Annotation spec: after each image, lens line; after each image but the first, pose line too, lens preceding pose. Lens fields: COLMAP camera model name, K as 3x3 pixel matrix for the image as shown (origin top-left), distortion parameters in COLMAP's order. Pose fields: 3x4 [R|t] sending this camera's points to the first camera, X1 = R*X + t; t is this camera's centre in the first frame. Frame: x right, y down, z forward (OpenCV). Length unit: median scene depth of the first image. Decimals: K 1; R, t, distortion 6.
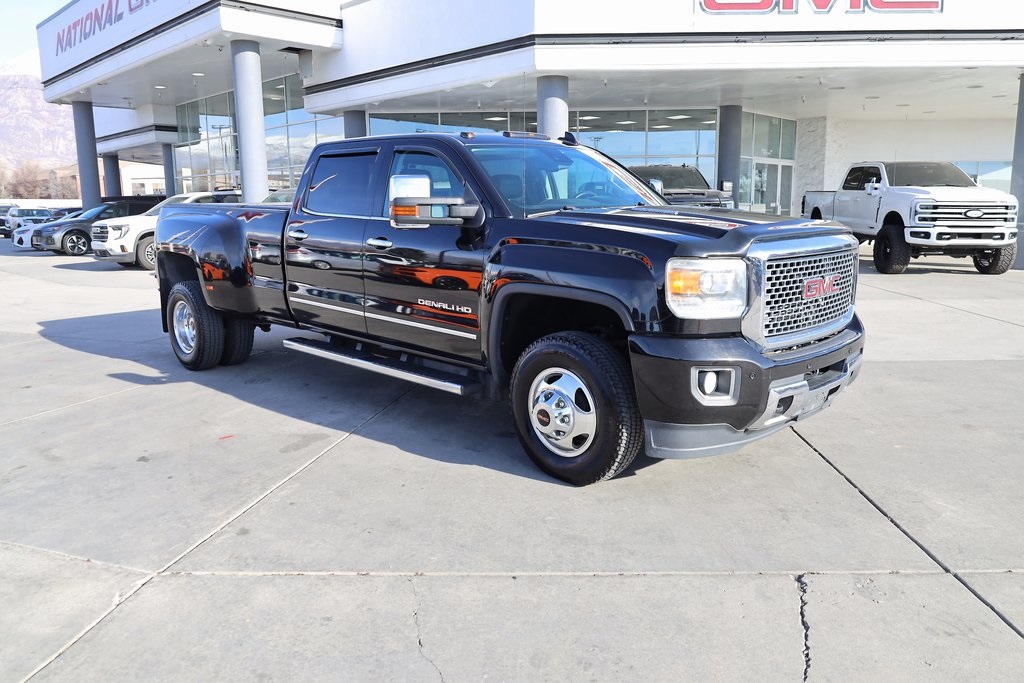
lens RADIAL K [[797.3, 0, 513.7], [0, 797.3, 335.6], [0, 0, 1]] dist [-0.004112, -0.002770]
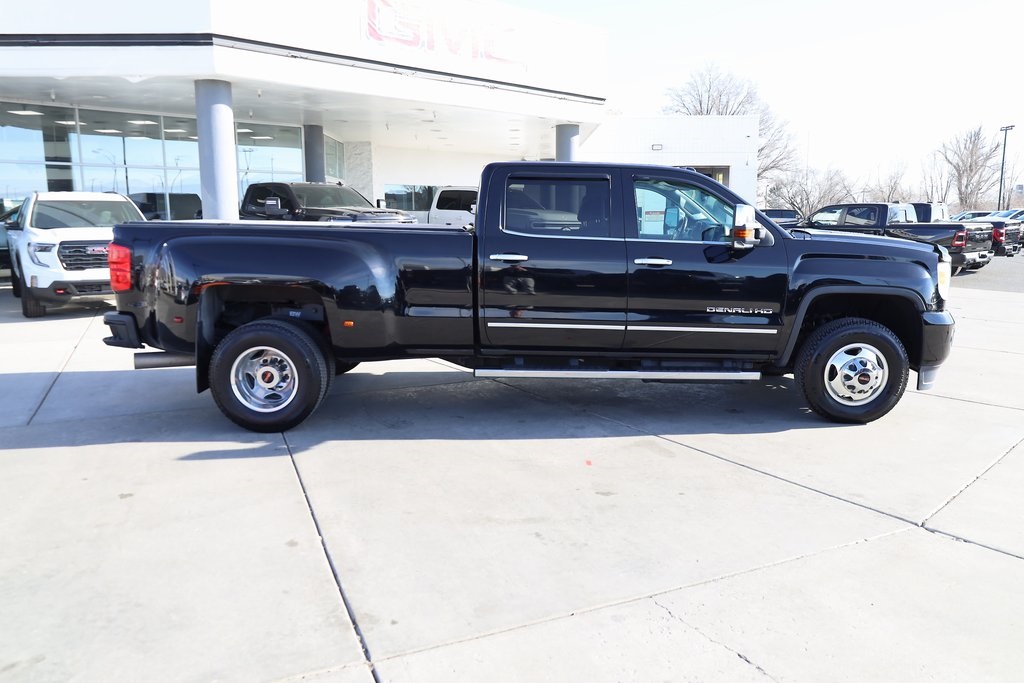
lens RADIAL K [[797.3, 0, 520.0], [0, 797.3, 342.9], [0, 0, 1]] dist [-0.004112, -0.002770]
pose [[0.678655, -0.106085, 0.726755, -0.457370], [0.111852, 0.992900, 0.040486, -0.028282], [-0.725890, 0.053813, 0.685702, 0.153886]]
